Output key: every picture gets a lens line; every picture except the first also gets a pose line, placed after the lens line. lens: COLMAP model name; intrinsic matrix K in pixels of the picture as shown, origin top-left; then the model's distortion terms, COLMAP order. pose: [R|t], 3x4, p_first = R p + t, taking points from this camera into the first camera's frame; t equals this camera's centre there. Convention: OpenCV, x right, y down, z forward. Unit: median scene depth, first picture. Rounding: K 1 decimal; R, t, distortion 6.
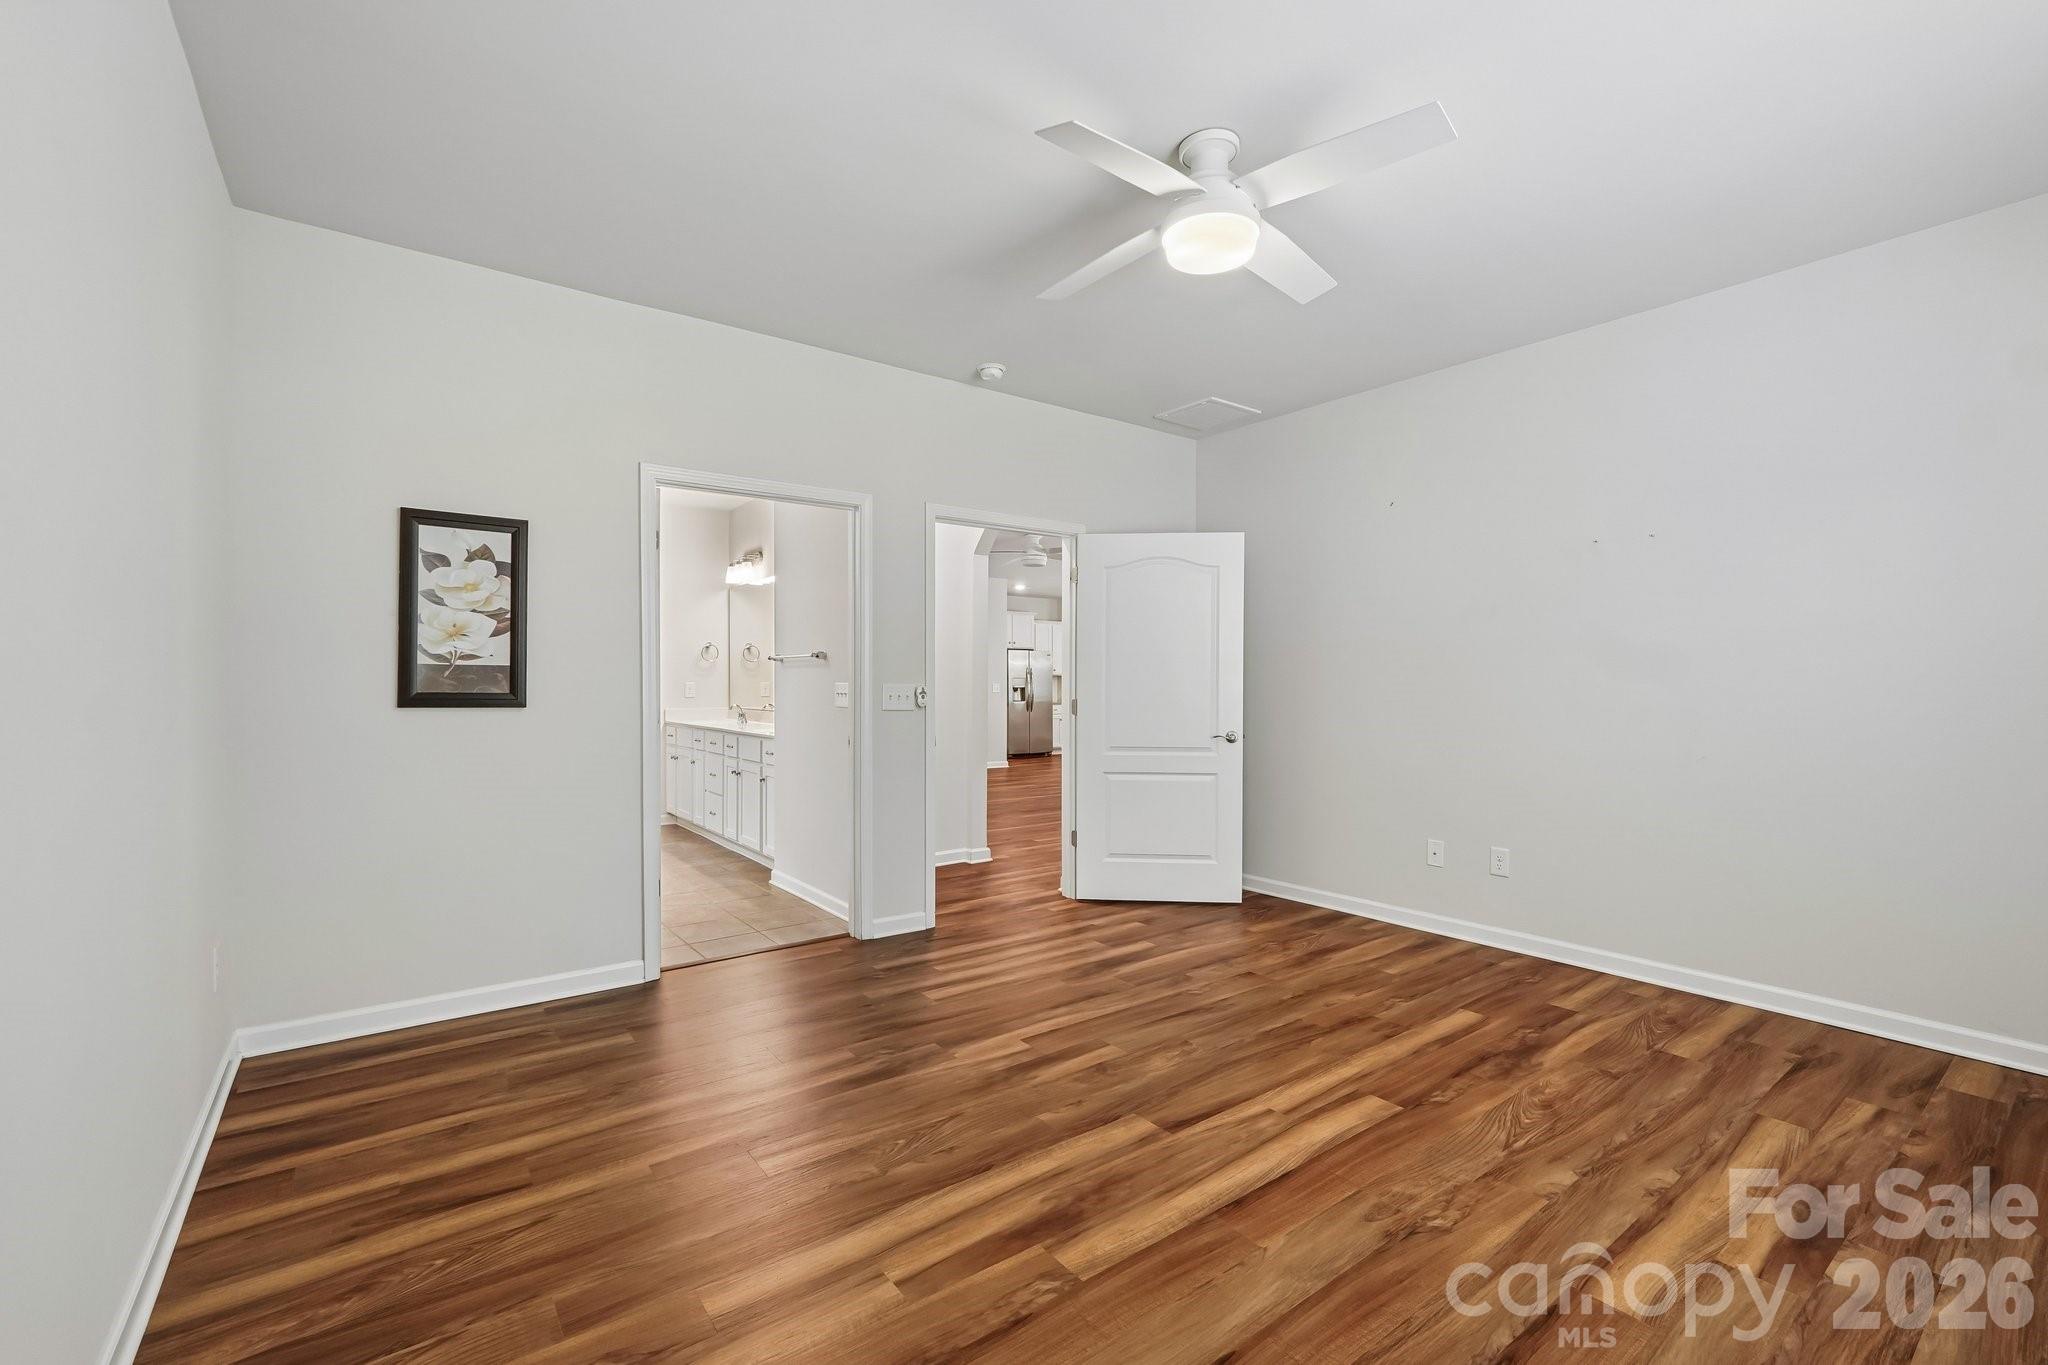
lens RADIAL K [[871.2, 0, 1020.8], [0, 871.2, 673.5], [0, 0, 1]] dist [-0.013636, 0.004415]
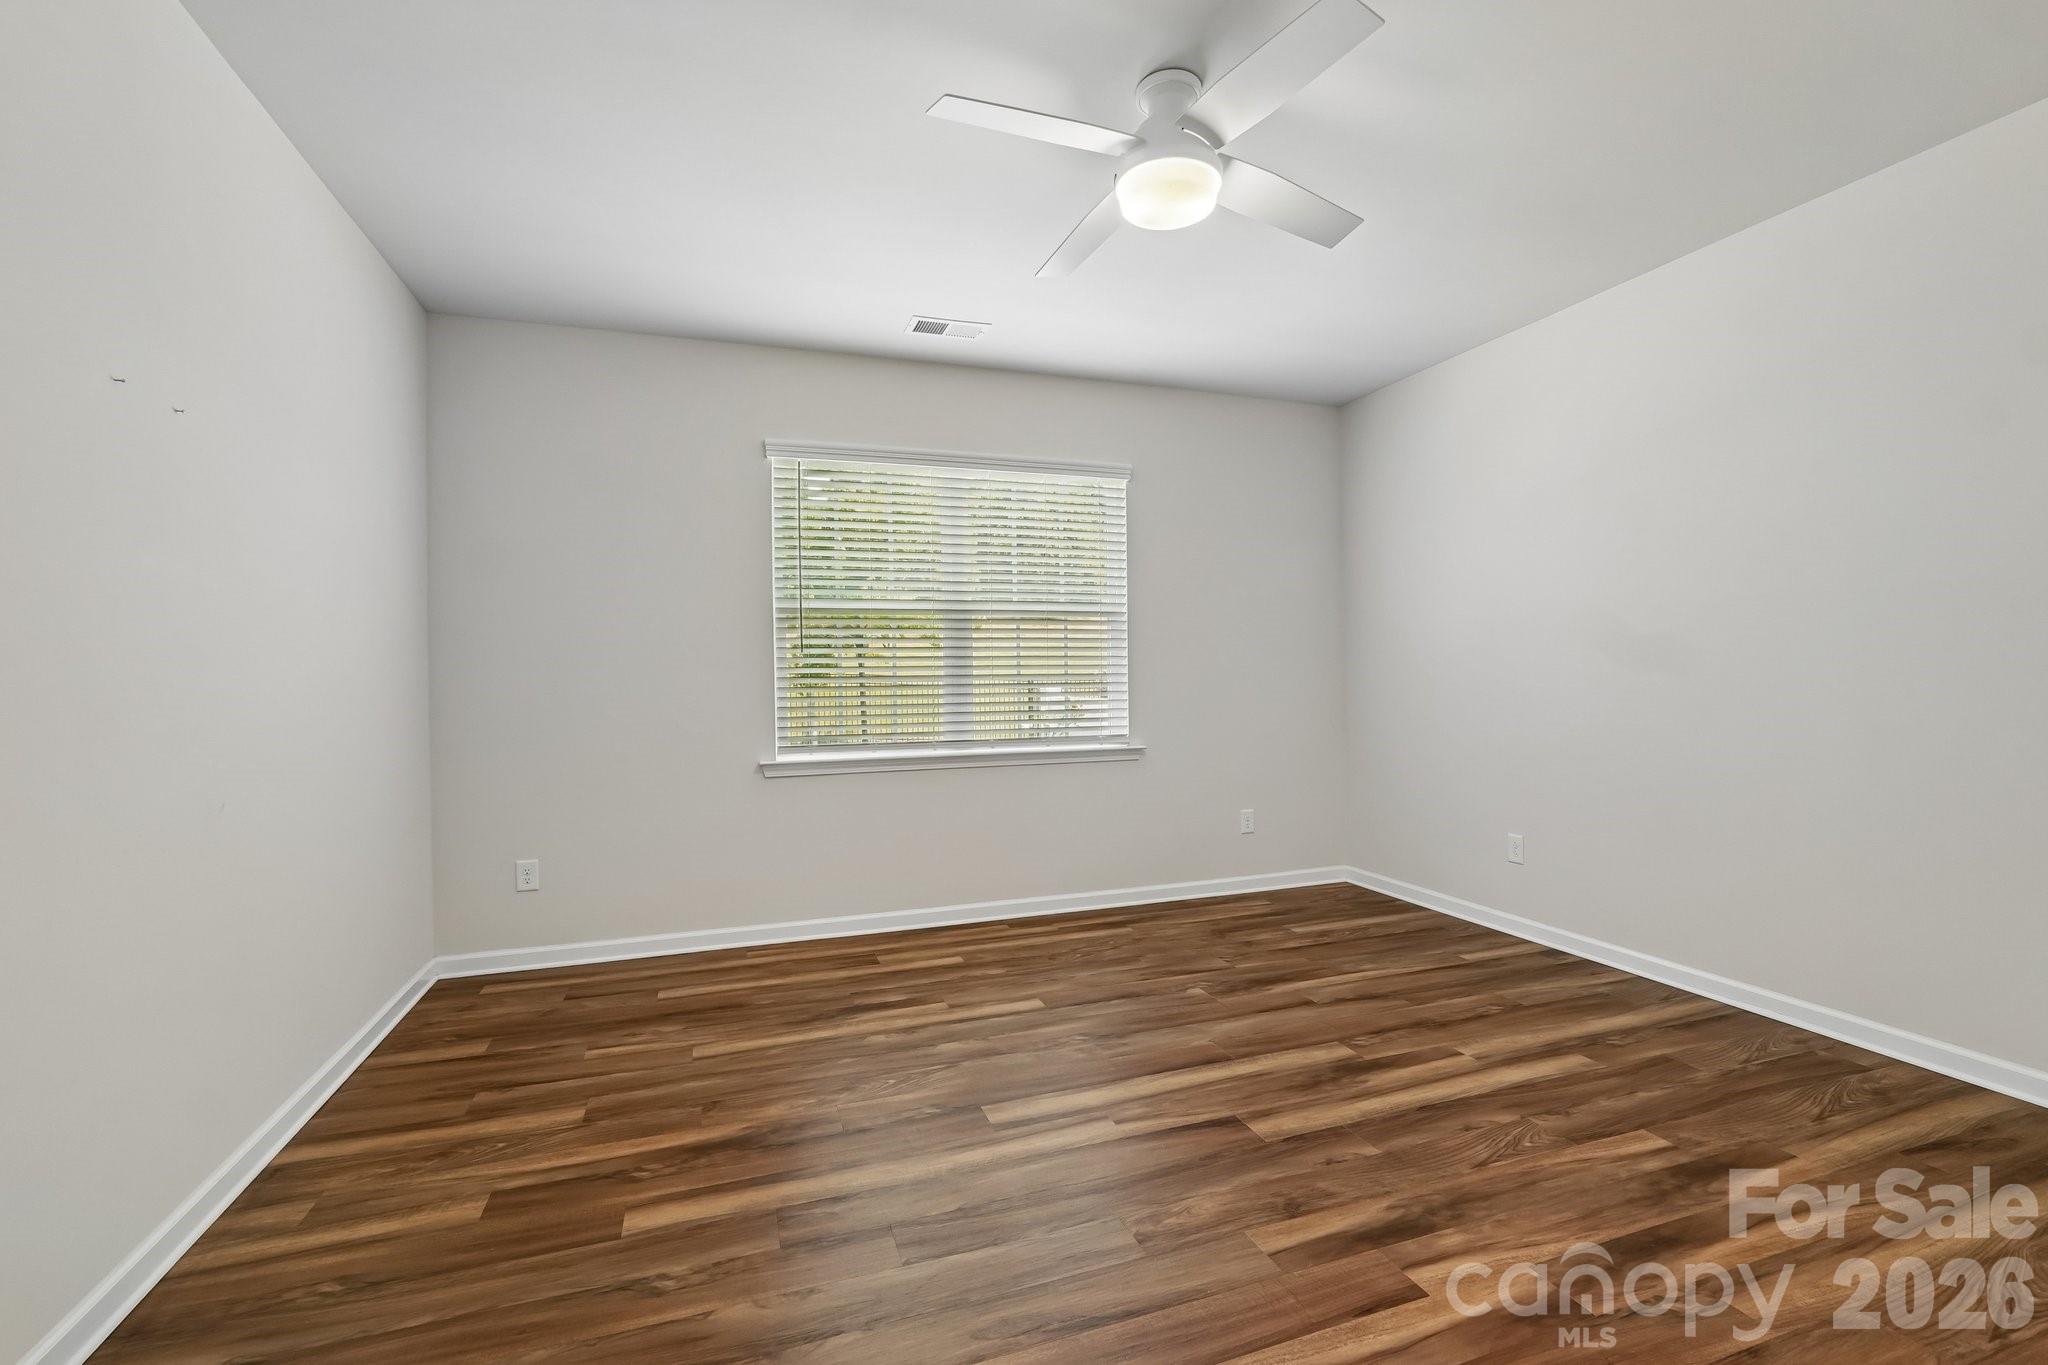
lens RADIAL K [[871.2, 0, 1016.5], [0, 871.2, 687.1], [0, 0, 1]] dist [-0.013636, 0.004415]
pose [[-0.949793, 0.006981, 0.312802, 0.094400], [0.007675, 0.999970, 0.000986, 0.024040], [-0.312786, 0.003337, -0.949818, 2.013371]]
